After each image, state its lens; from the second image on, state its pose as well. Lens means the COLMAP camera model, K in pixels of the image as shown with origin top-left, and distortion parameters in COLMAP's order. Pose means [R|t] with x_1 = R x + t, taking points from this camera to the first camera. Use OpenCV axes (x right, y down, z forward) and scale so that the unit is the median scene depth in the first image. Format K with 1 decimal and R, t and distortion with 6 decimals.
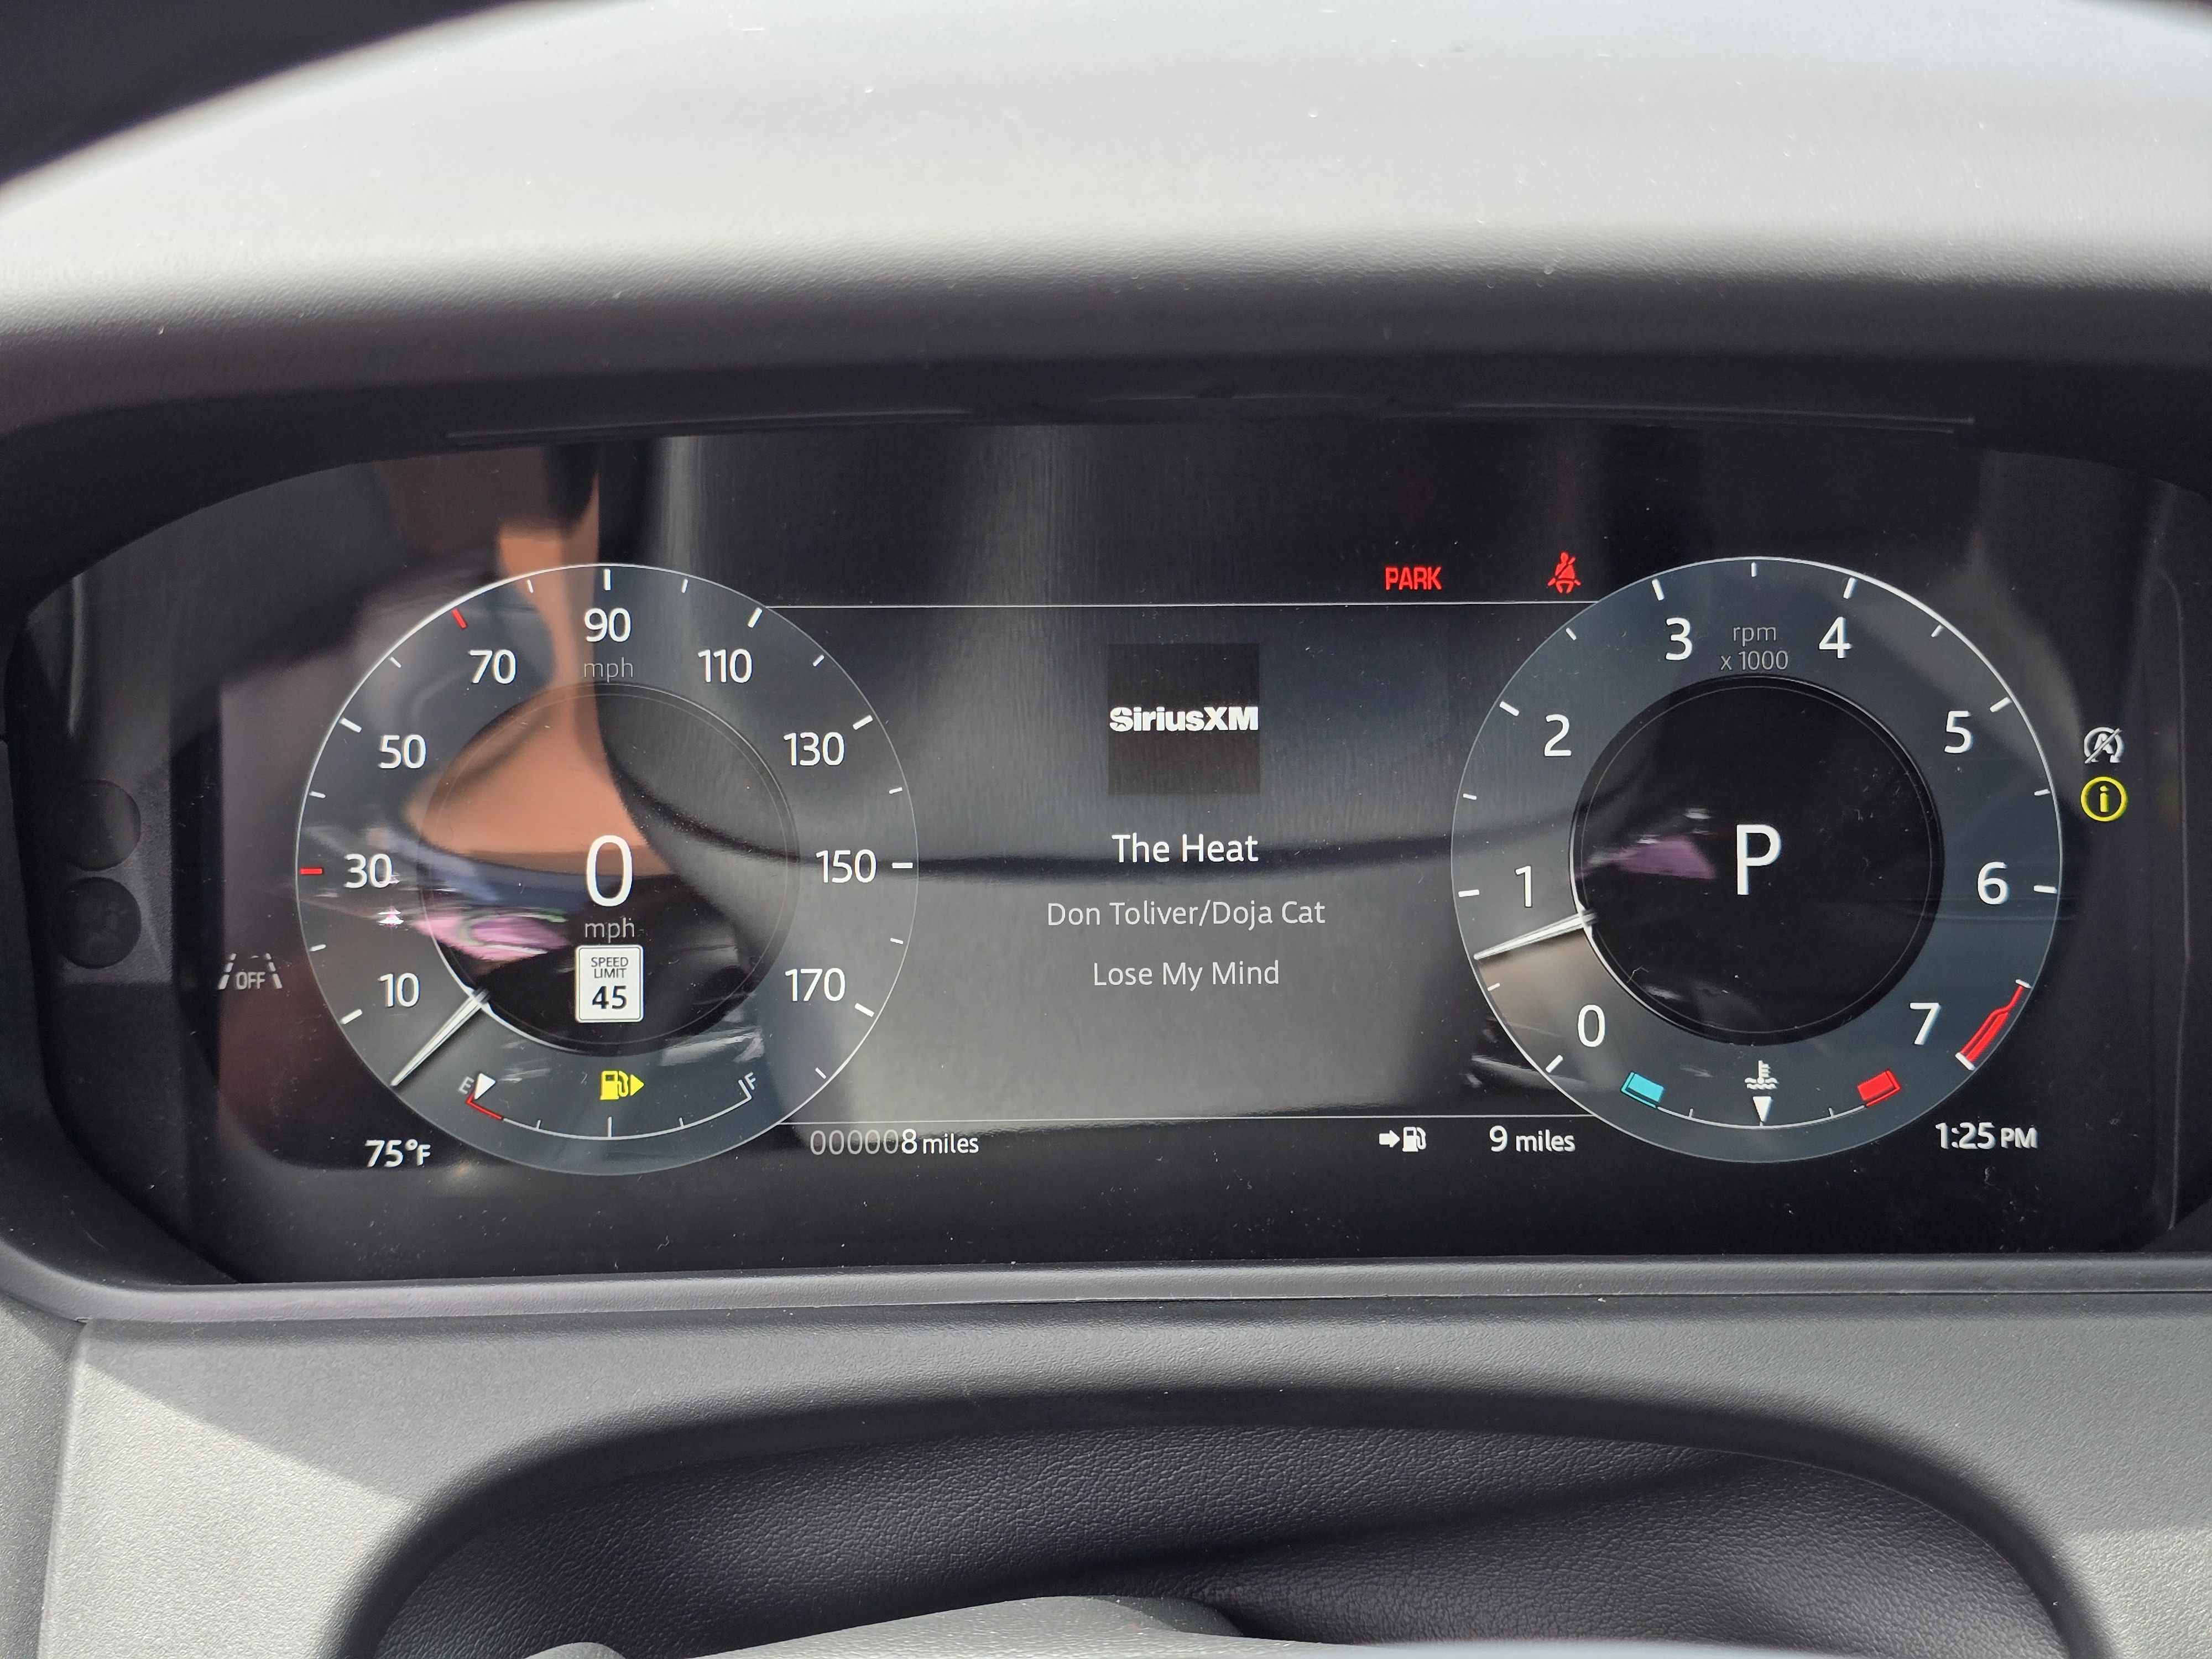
lens RADIAL K [[1524.7, 0, 1106.5], [0, 1524.7, 831.3], [0, 0, 1]] dist [0.031593, -0.042240]
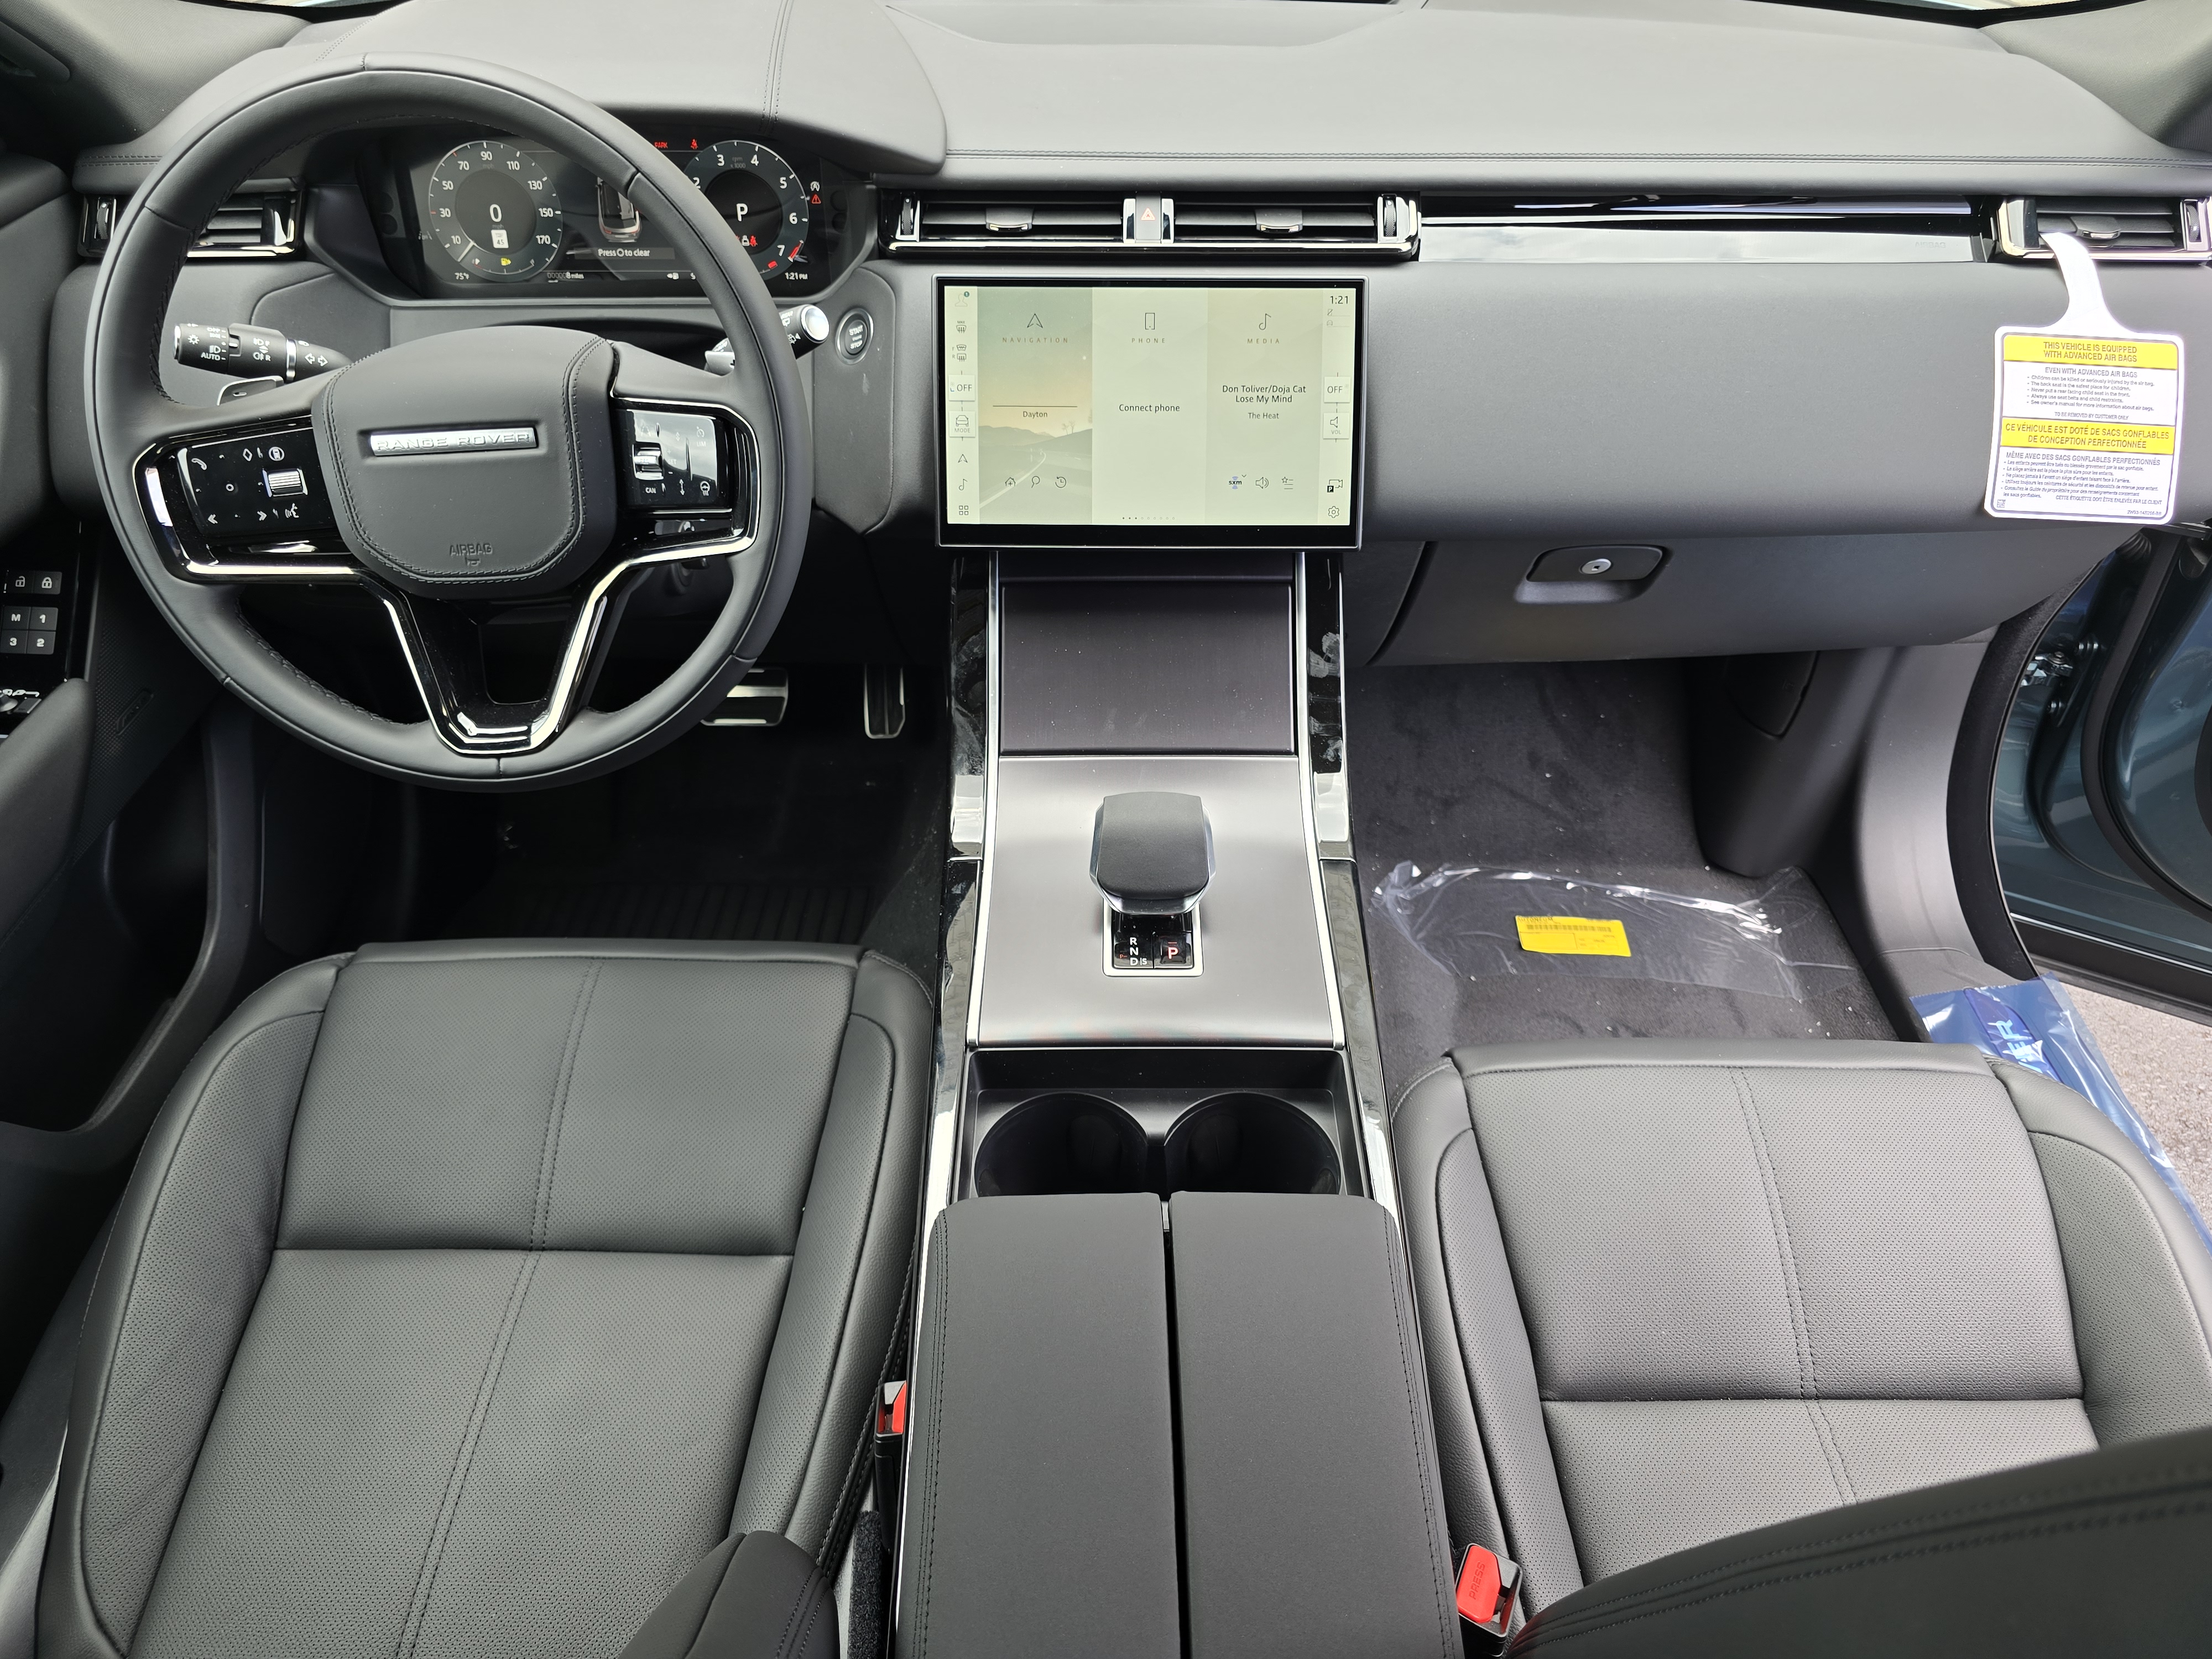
lens RADIAL K [[1524.7, 0, 1143.4], [0, 1524.7, 832.0], [0, 0, 1]] dist [0.031593, -0.042240]
pose [[0.999908, 0.010135, -0.009054, 1.706048], [-0.005551, 0.912680, 0.408637, -0.173200], [0.012405, -0.408549, 0.912652, -4.005092]]
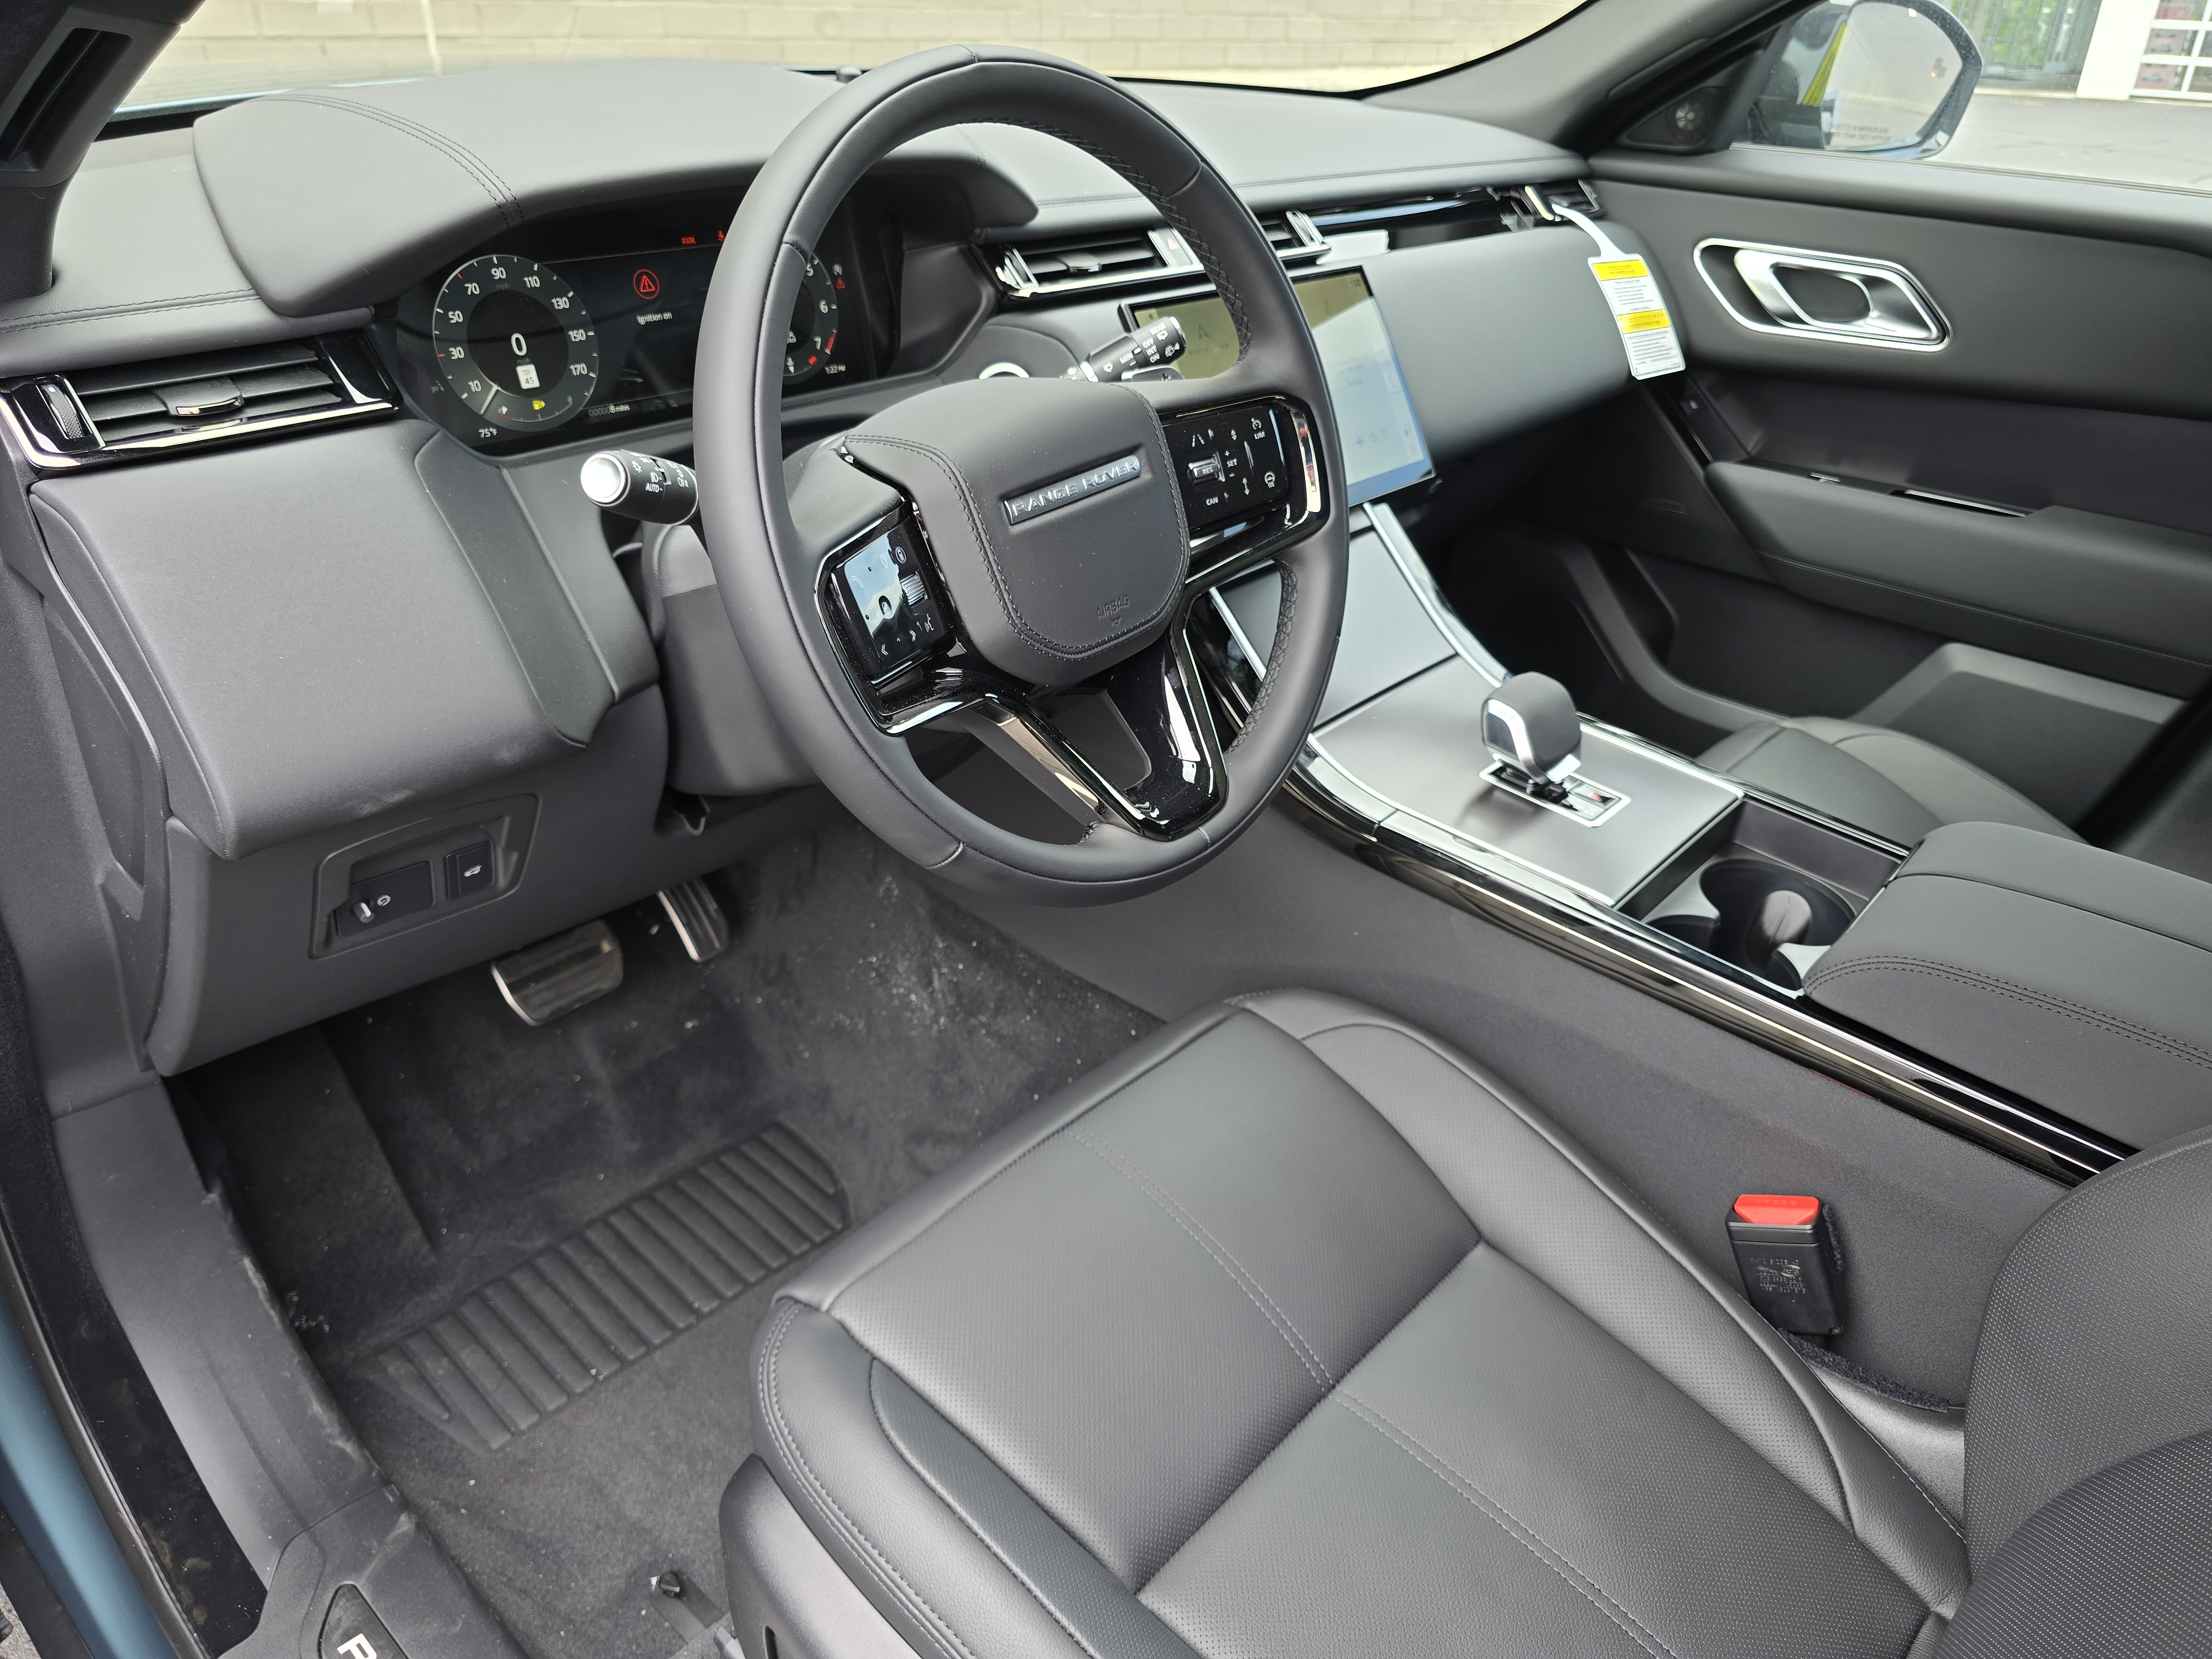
lens RADIAL K [[1524.7, 0, 1116.0], [0, 1524.7, 823.2], [0, 0, 1]] dist [0.031593, -0.042240]
pose [[0.672621, -0.335087, 0.659771, -2.131351], [0.147511, 0.934419, 0.324193, 0.115539], [-0.725135, -0.120736, 0.677939, -2.603033]]
